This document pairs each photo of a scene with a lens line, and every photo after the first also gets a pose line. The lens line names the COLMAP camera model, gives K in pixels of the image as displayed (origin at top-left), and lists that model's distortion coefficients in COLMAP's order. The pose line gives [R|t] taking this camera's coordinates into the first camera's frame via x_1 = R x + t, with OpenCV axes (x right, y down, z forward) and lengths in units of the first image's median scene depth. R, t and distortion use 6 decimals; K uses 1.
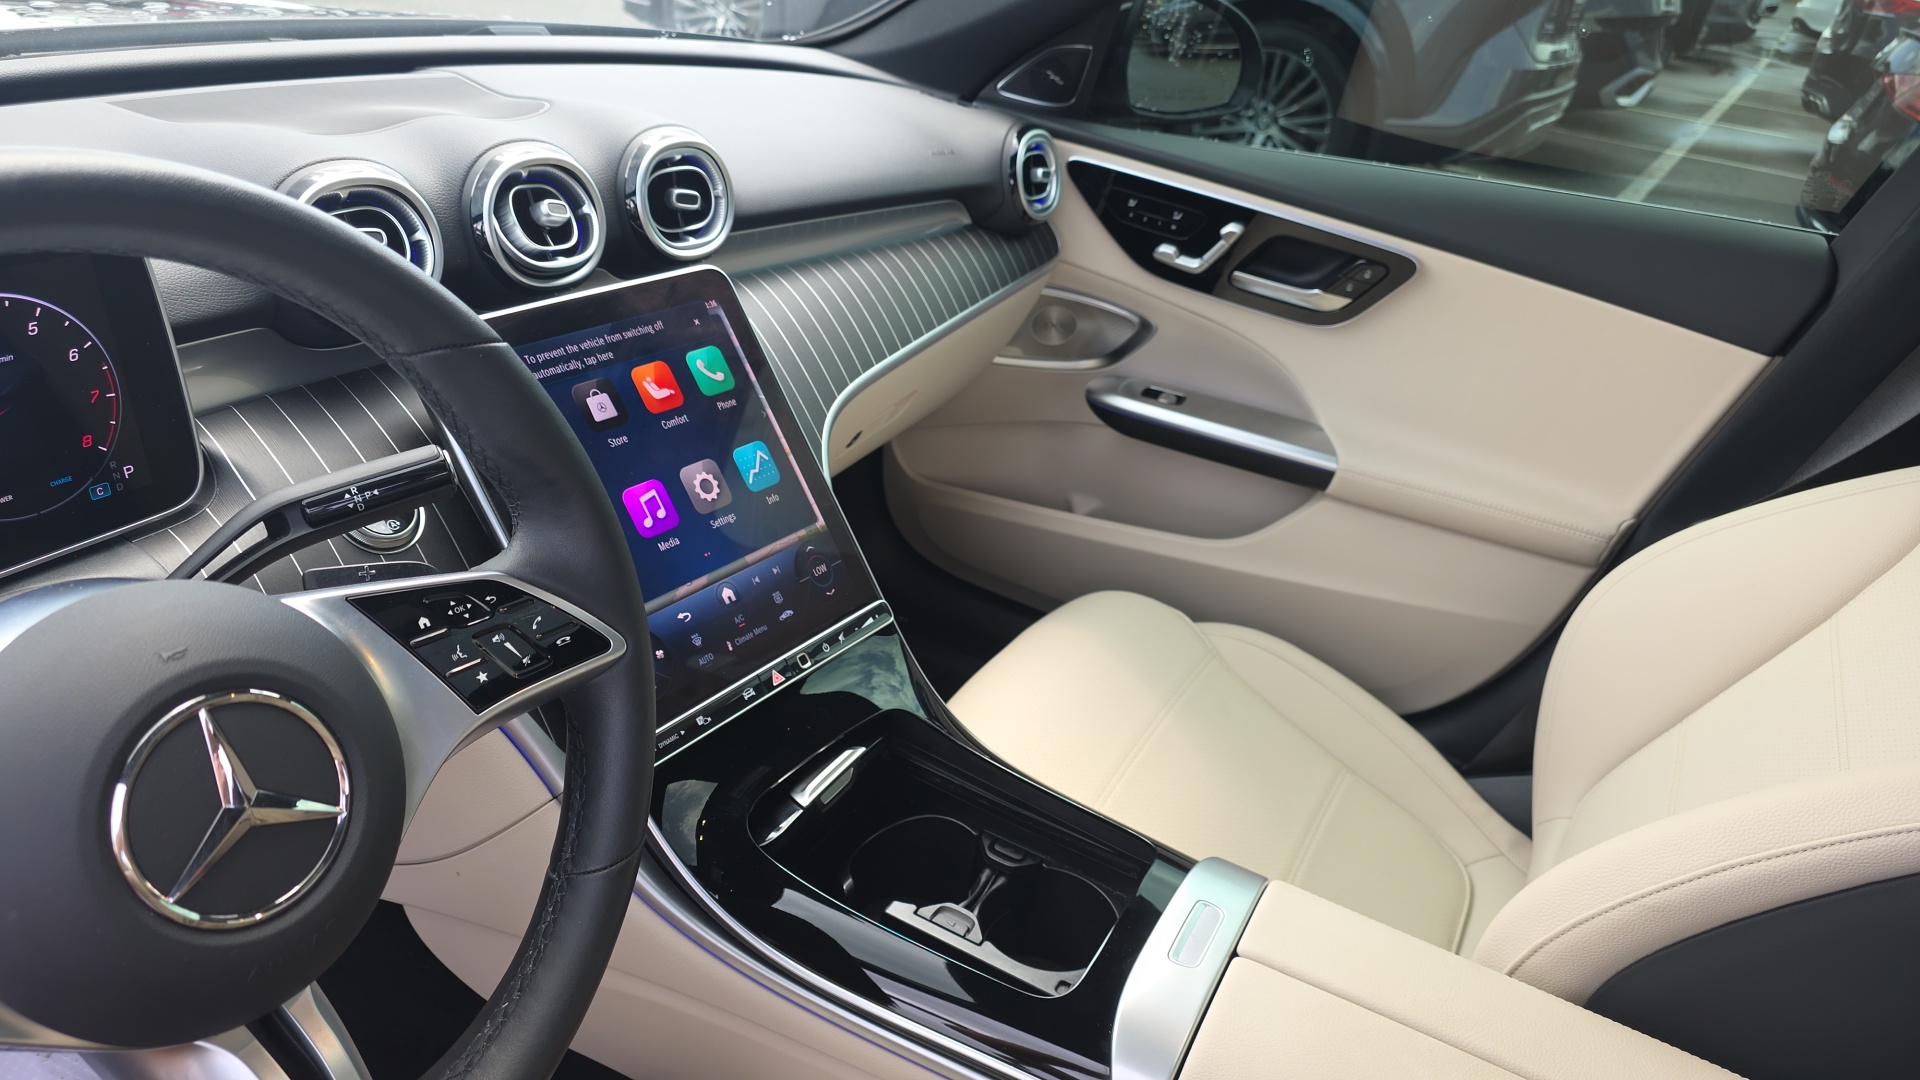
lens RADIAL K [[1305.2, 0, 964.8], [0, 1305.2, 571.9], [0, 0, 1]] dist [0.019149, -0.032690]
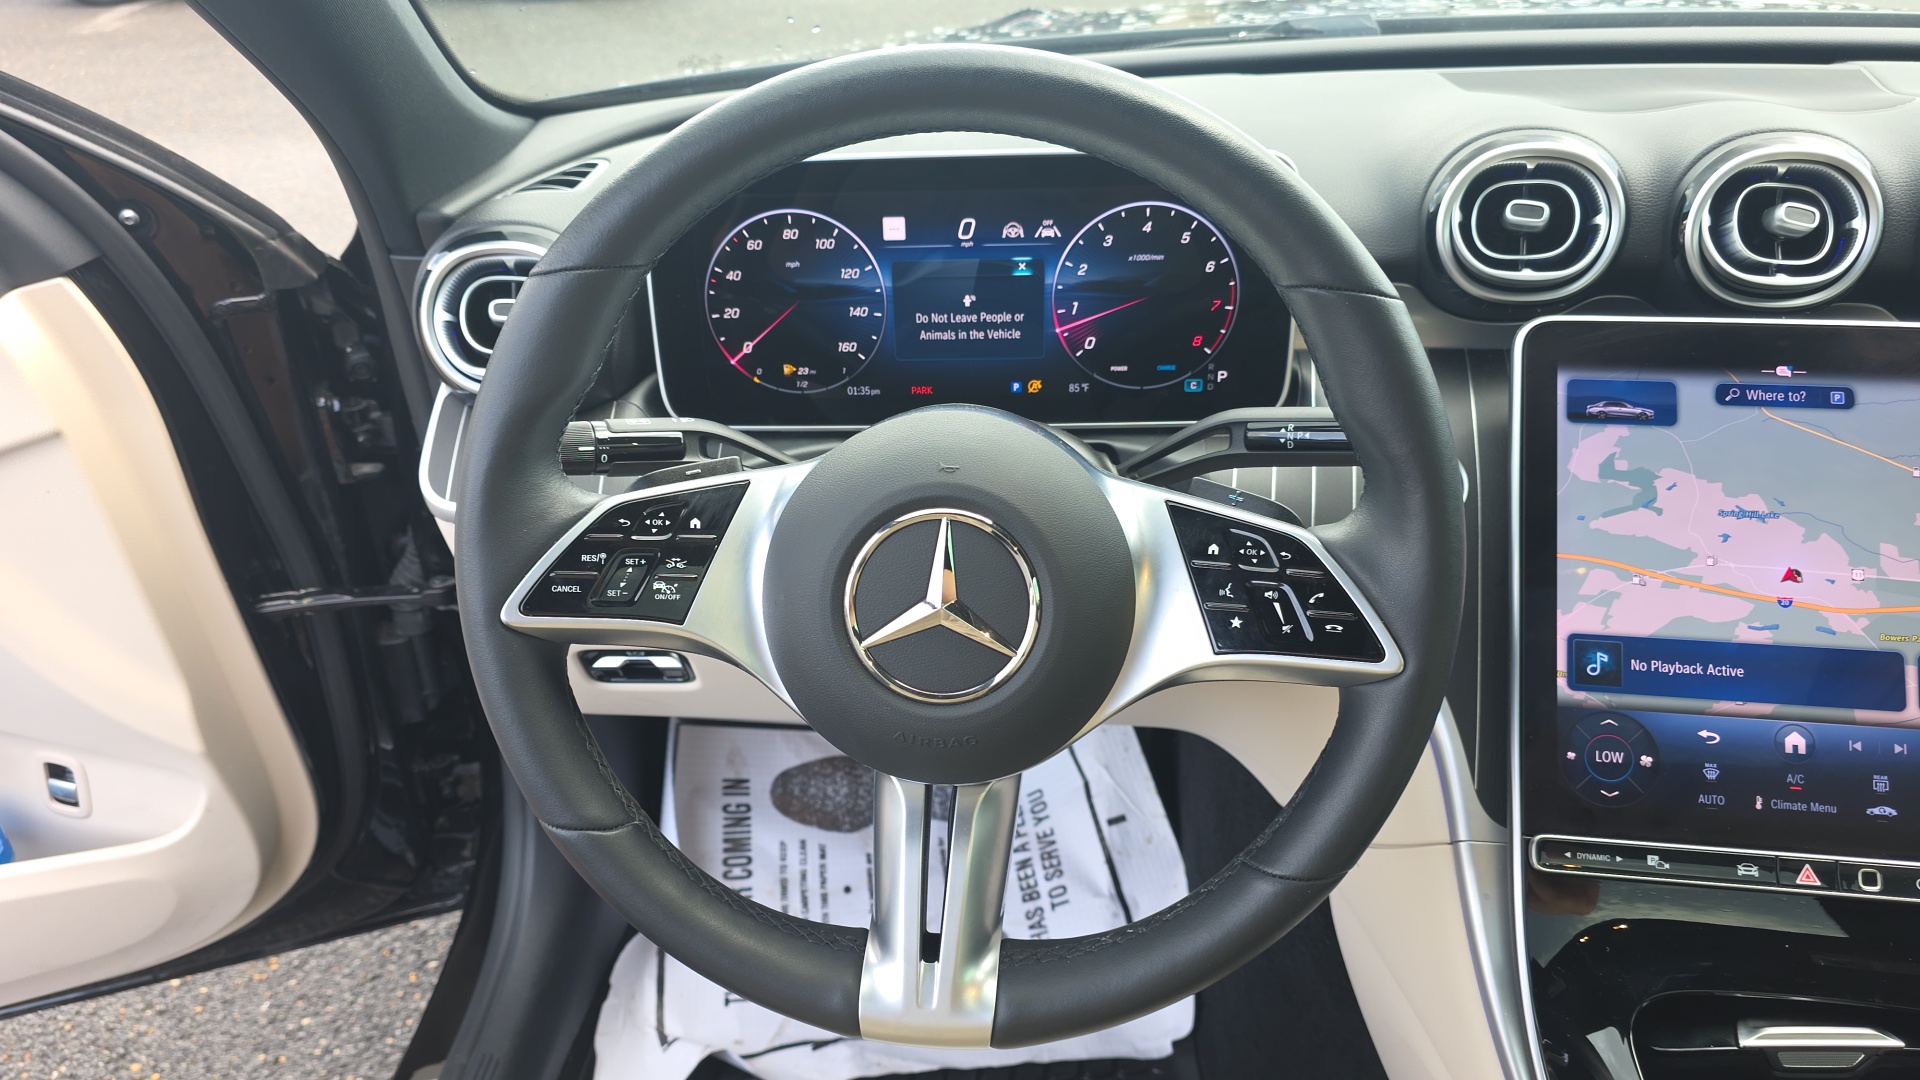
lens RADIAL K [[1282.8, 0, 952.6], [0, 1282.8, 552.1], [0, 0, 1]] dist [0.070235, -0.086038]
pose [[0.428400, 0.328729, -0.841671, 0.184289], [-0.364860, 0.915094, 0.171697, -0.030973], [0.826650, 0.233537, 0.511967, 0.185006]]
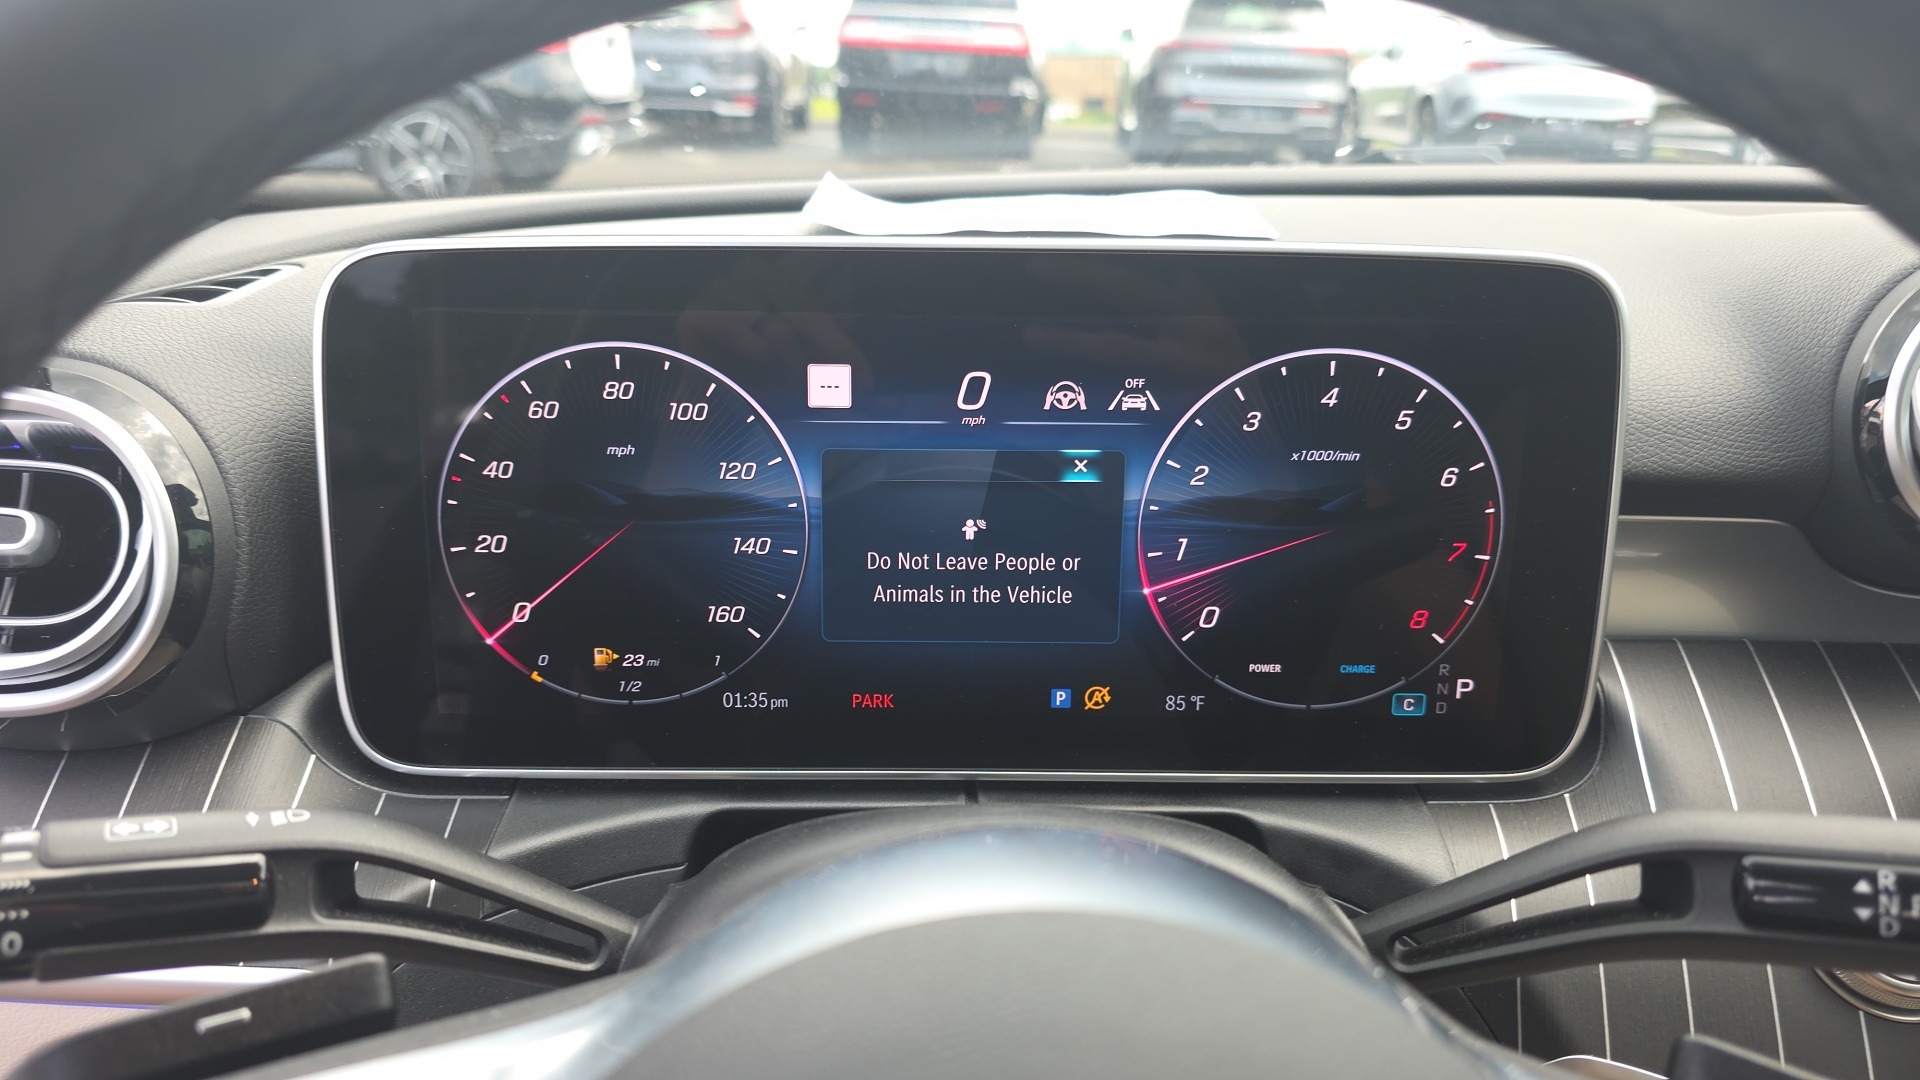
lens RADIAL K [[1325.8, 0, 956.0], [0, 1325.8, 533.7], [0, 0, 1]] dist [0.072907, -0.102331]
pose [[0.491163, 0.176554, -0.852988, -0.178384], [-0.385422, 0.922218, -0.031048, -0.024304], [0.781159, 0.344010, 0.521007, 0.343604]]
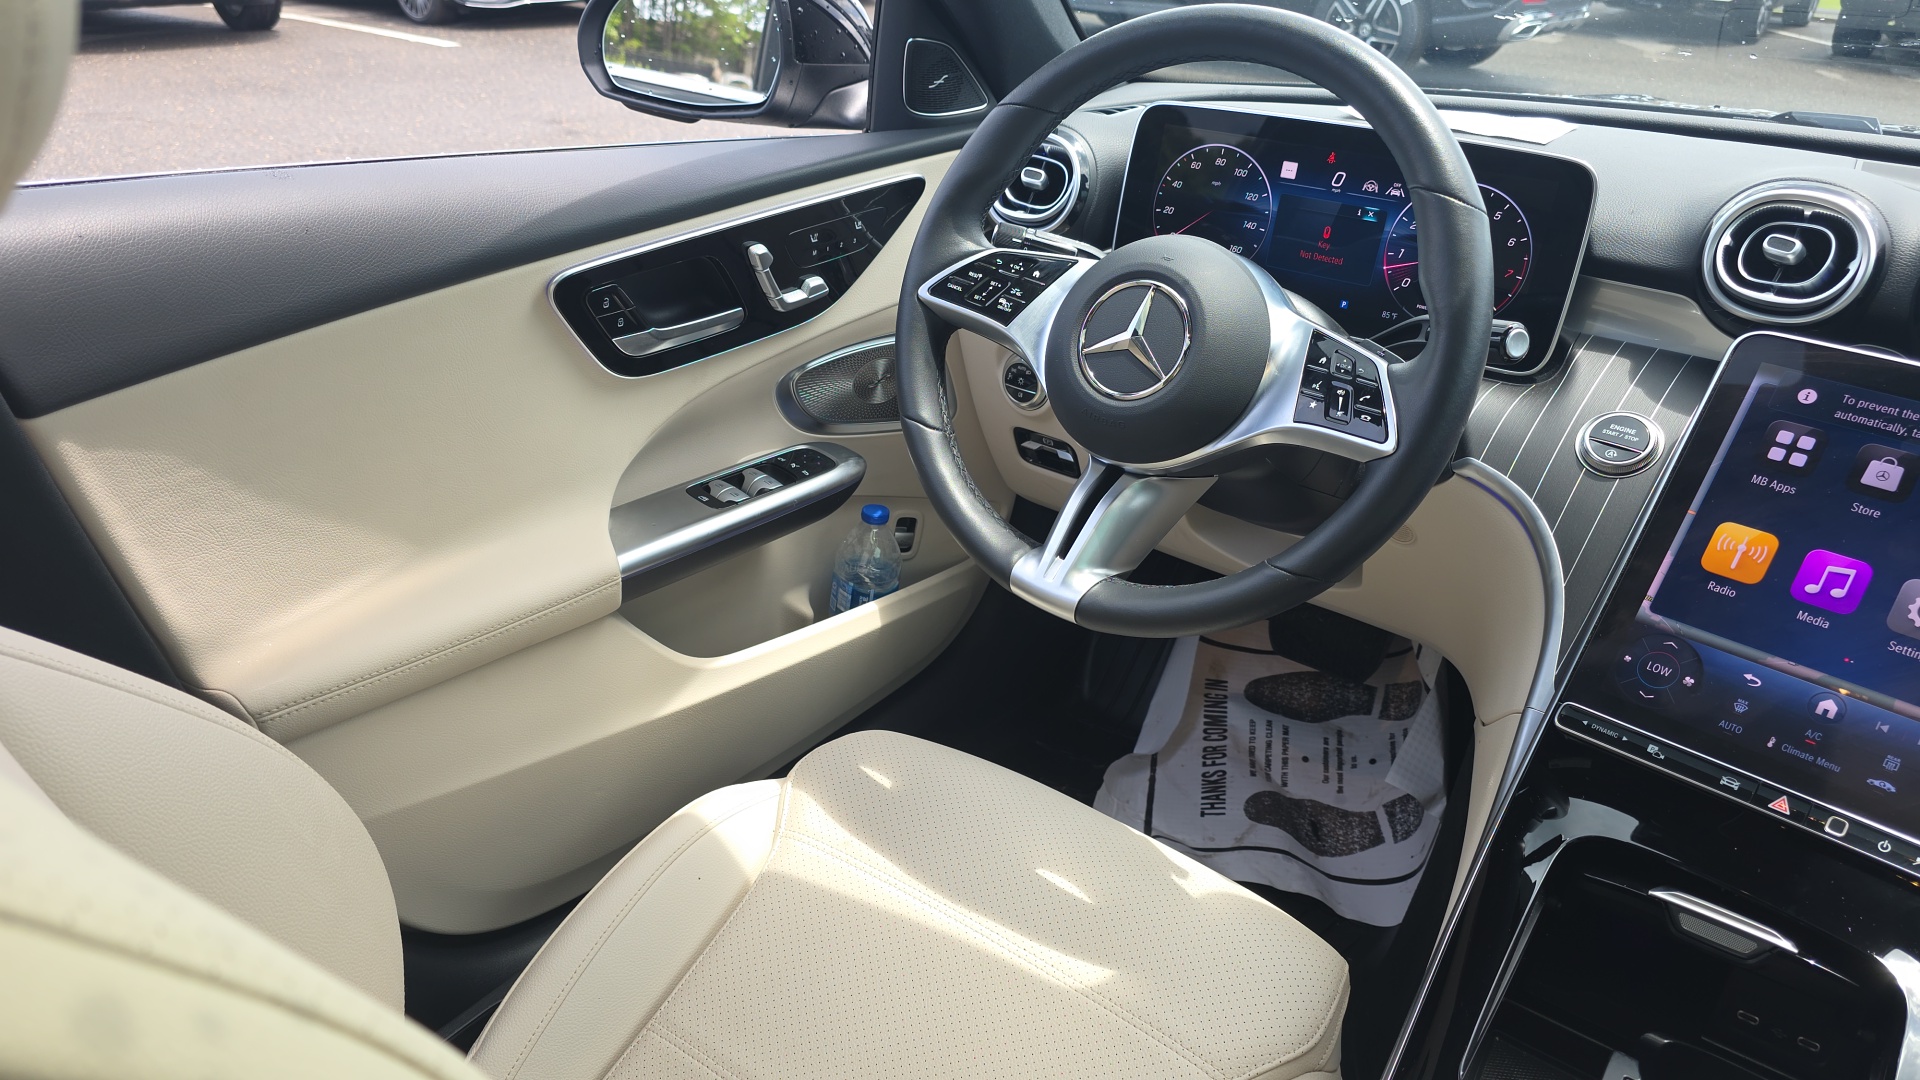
lens RADIAL K [[1293.9, 0, 954.1], [0, 1293.9, 553.7], [0, 0, 1]] dist [0.042094, -0.043924]
pose [[-0.135597, 0.329222, -0.934466, 0.615908], [-0.540874, 0.765633, 0.348225, -0.044728], [0.830101, 0.552647, 0.074250, 0.370663]]
